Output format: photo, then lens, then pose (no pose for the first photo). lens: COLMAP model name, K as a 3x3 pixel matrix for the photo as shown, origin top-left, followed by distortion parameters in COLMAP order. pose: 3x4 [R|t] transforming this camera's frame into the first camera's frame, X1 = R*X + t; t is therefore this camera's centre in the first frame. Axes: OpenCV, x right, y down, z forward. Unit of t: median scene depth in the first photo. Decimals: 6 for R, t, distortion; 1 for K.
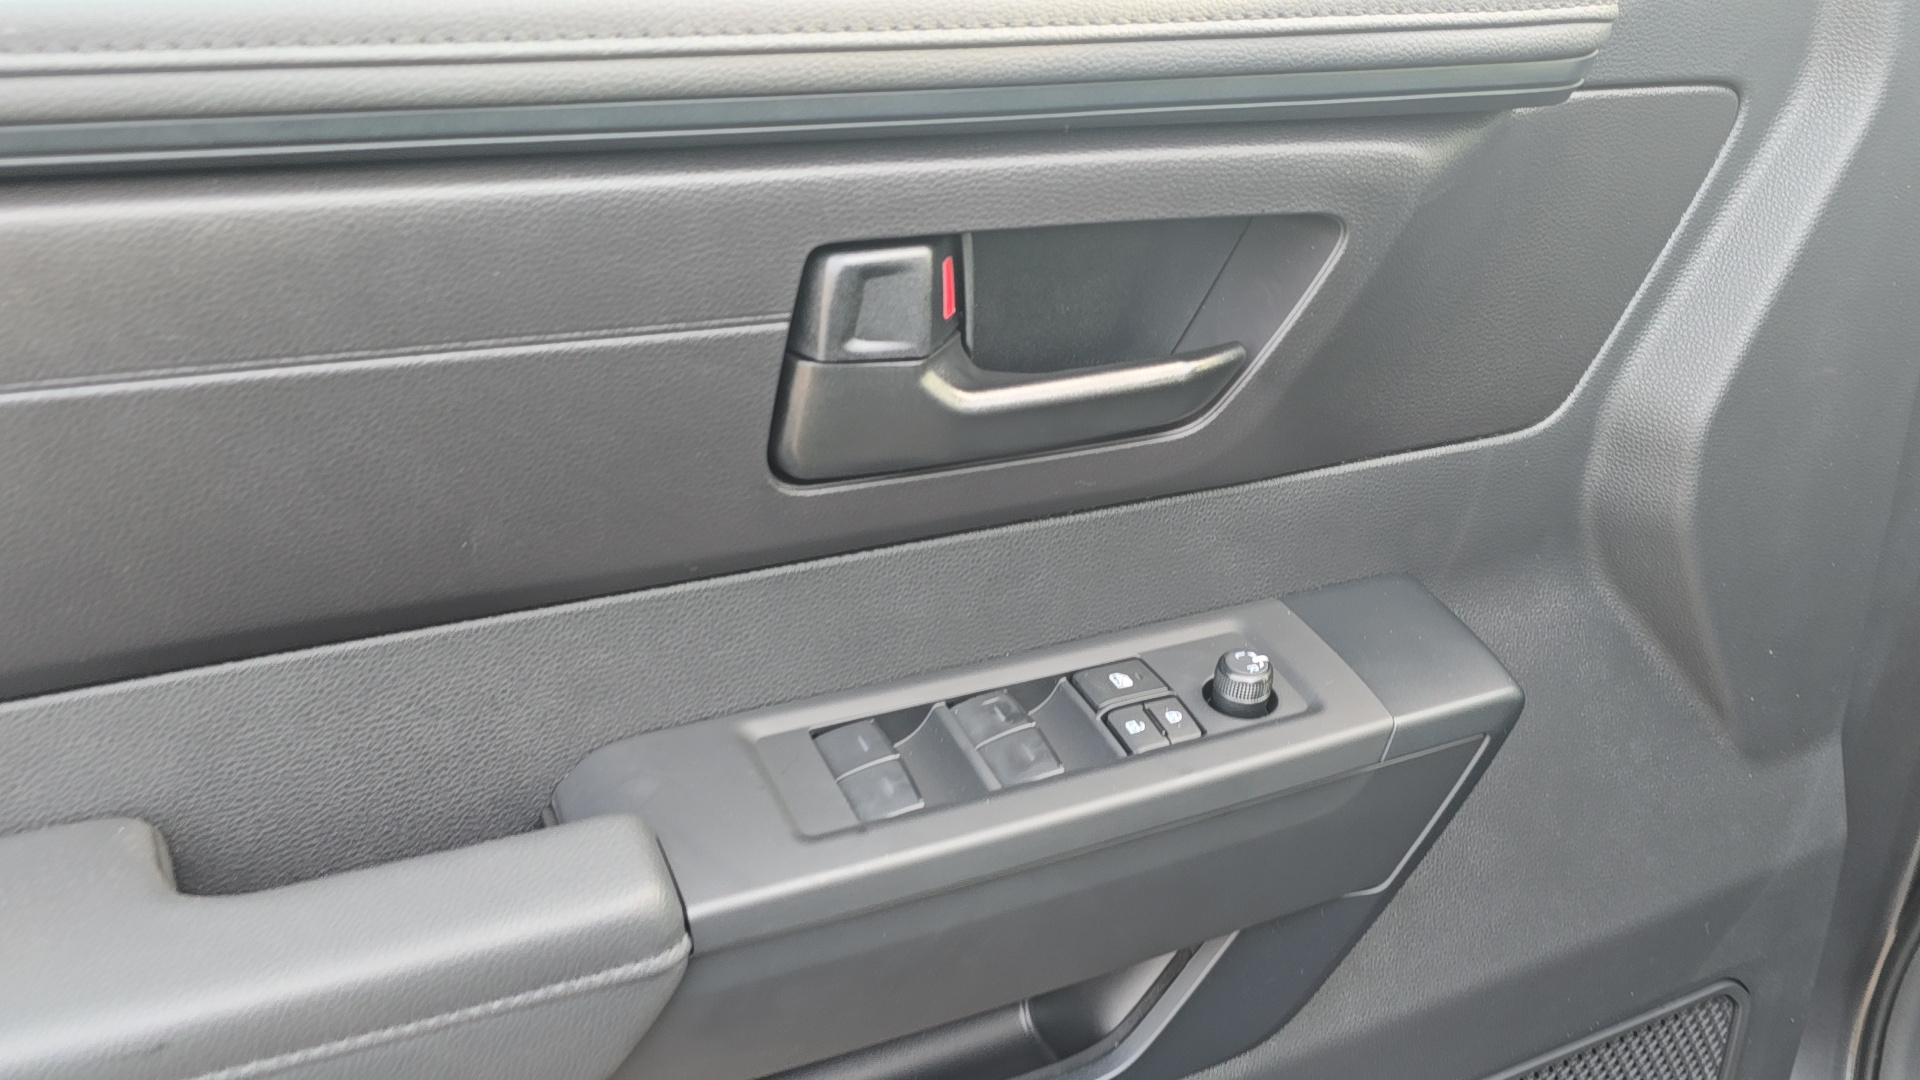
lens RADIAL K [[1630.3, 0, 960.0], [0, 1630.3, 540.0], [0, 0, 1]] dist [-0.014012, 0.003196]
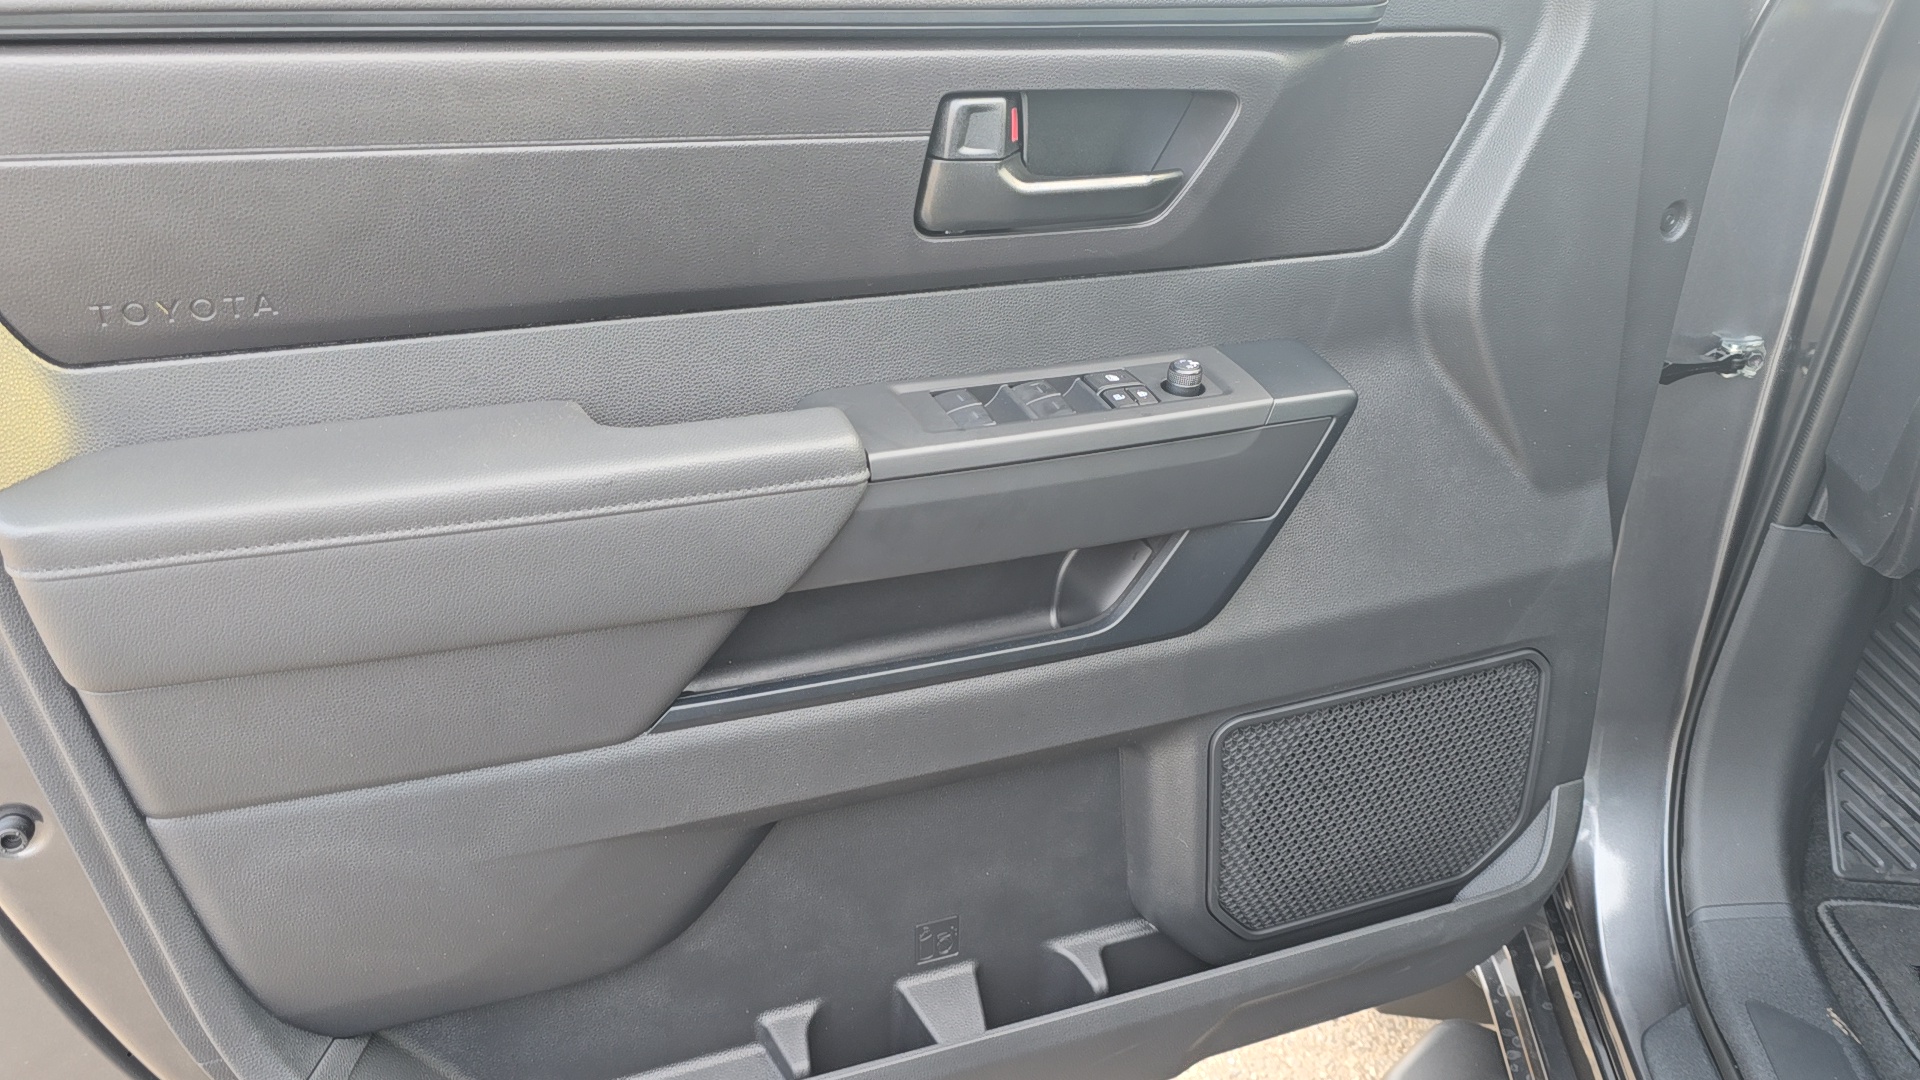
lens RADIAL K [[1622.2, 0, 961.1], [0, 1622.2, 530.0], [0, 0, 1]] dist [-0.000201, 0.001914]
pose [[0.999498, 0.014007, -0.028434, -0.007852], [-0.014934, 0.999355, -0.032655, 0.321517], [0.027959, 0.033063, 0.999062, -0.719058]]
